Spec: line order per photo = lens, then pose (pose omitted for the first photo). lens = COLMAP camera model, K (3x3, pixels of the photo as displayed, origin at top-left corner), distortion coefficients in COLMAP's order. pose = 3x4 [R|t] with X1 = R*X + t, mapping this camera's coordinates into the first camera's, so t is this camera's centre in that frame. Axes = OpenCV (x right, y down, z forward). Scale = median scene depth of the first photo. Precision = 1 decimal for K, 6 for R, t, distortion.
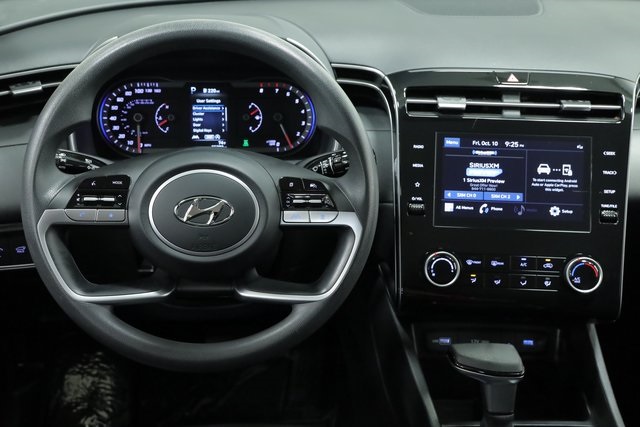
lens RADIAL K [[834.4, 0, 319.0], [0, 834.4, 215.7], [0, 0, 1]] dist [0.129972, 0.000000]
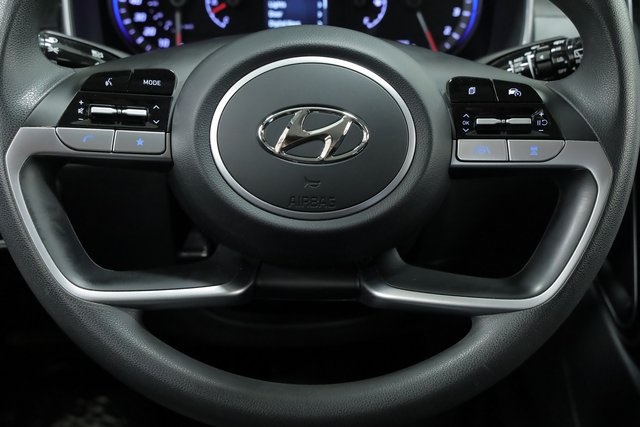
lens RADIAL K [[1109.8, 0, 322.6], [0, 1109.8, 214.7], [0, 0, 1]] dist [0.184615, 0.000000]
pose [[0.998498, 0.012933, -0.053237, -0.070461], [-0.013306, 0.999889, -0.006663, 0.037653], [0.053145, 0.007361, 0.998560, 0.225038]]
